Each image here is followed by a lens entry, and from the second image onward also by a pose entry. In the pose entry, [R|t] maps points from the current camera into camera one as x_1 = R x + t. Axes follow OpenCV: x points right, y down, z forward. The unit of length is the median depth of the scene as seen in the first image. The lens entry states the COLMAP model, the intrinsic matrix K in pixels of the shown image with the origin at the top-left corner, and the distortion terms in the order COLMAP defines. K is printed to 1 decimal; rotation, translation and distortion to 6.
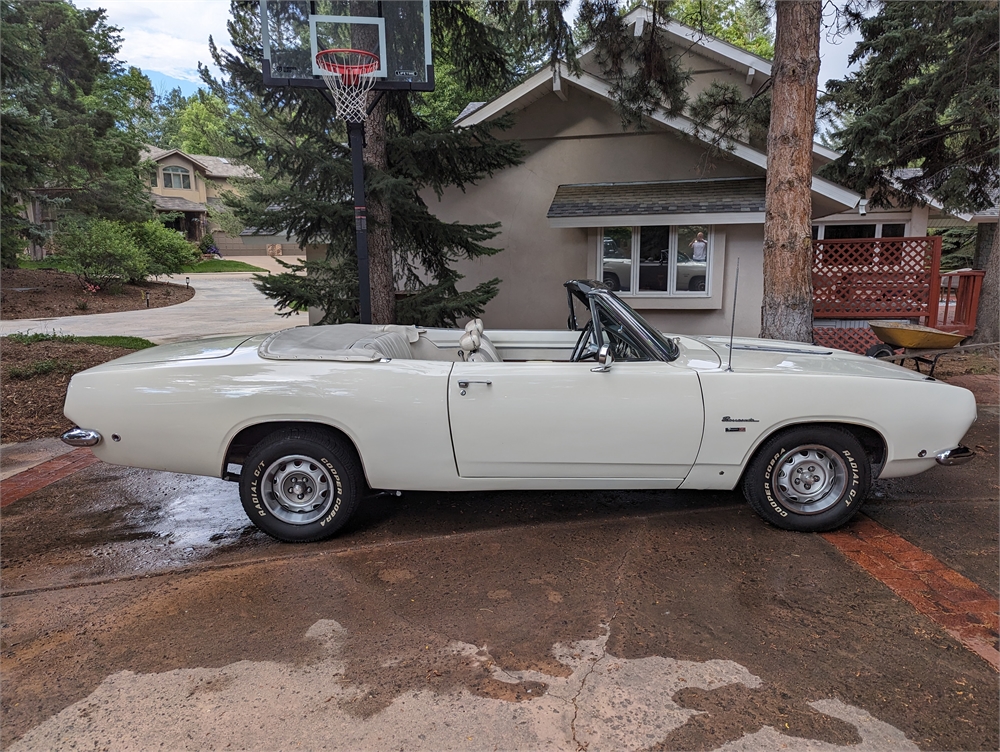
lens RADIAL K [[706.2, 0, 494.5], [0, 706.2, 375.6], [0, 0, 1]] dist [0.061576, -0.059957]
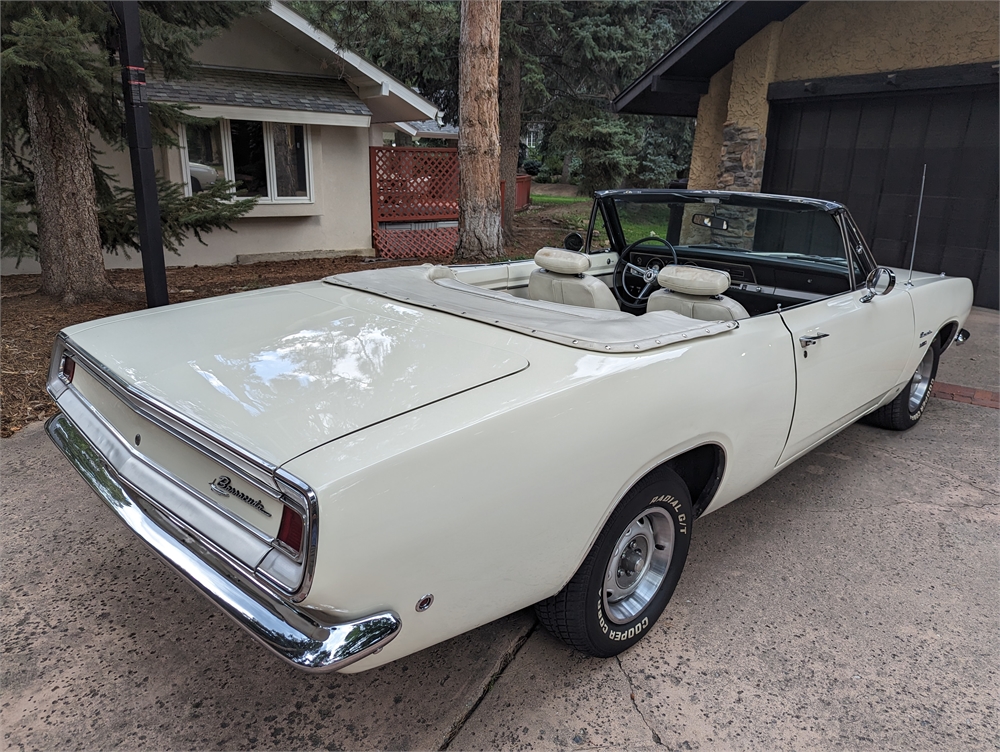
lens RADIAL K [[706.2, 0, 494.5], [0, 706.2, 375.6], [0, 0, 1]] dist [0.061576, -0.059957]
pose [[0.642001, -0.195134, 0.741457, -0.304845], [0.100655, 0.980151, 0.170800, -0.020867], [-0.760068, -0.035023, 0.648899, 0.179662]]
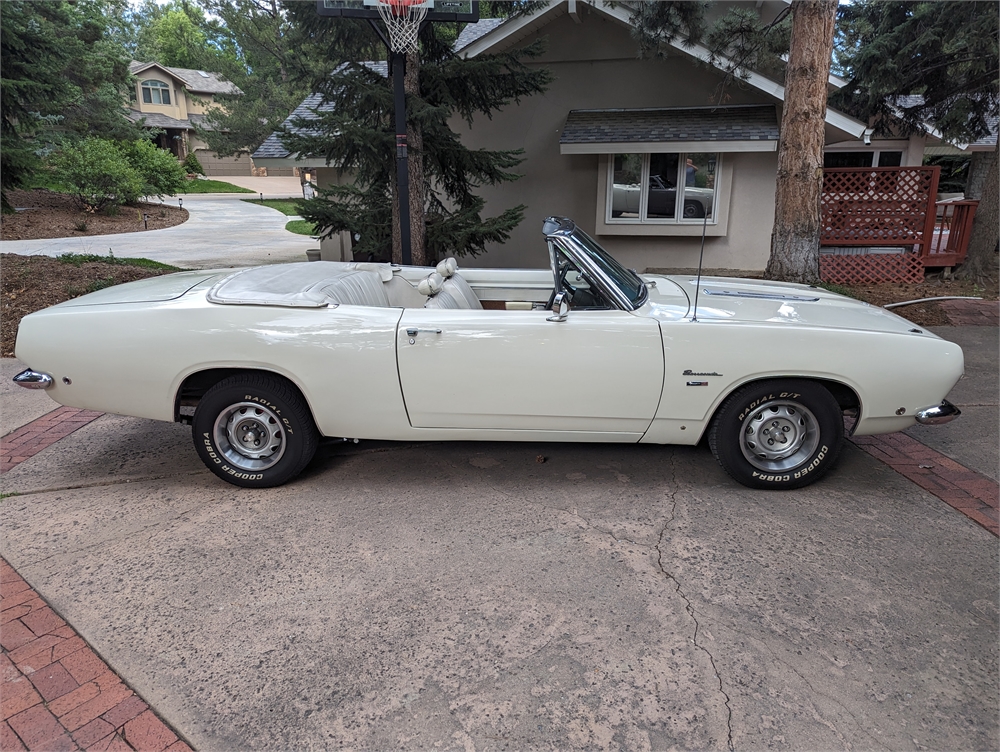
lens RADIAL K [[712.3, 0, 493.6], [0, 712.3, 369.5], [0, 0, 1]] dist [0.053324, -0.042708]
pose [[0.999687, 0.003589, 0.024770, -0.045348], [-0.005884, 0.995627, 0.093233, 0.004587], [-0.024327, -0.093350, 0.995336, -0.050719]]
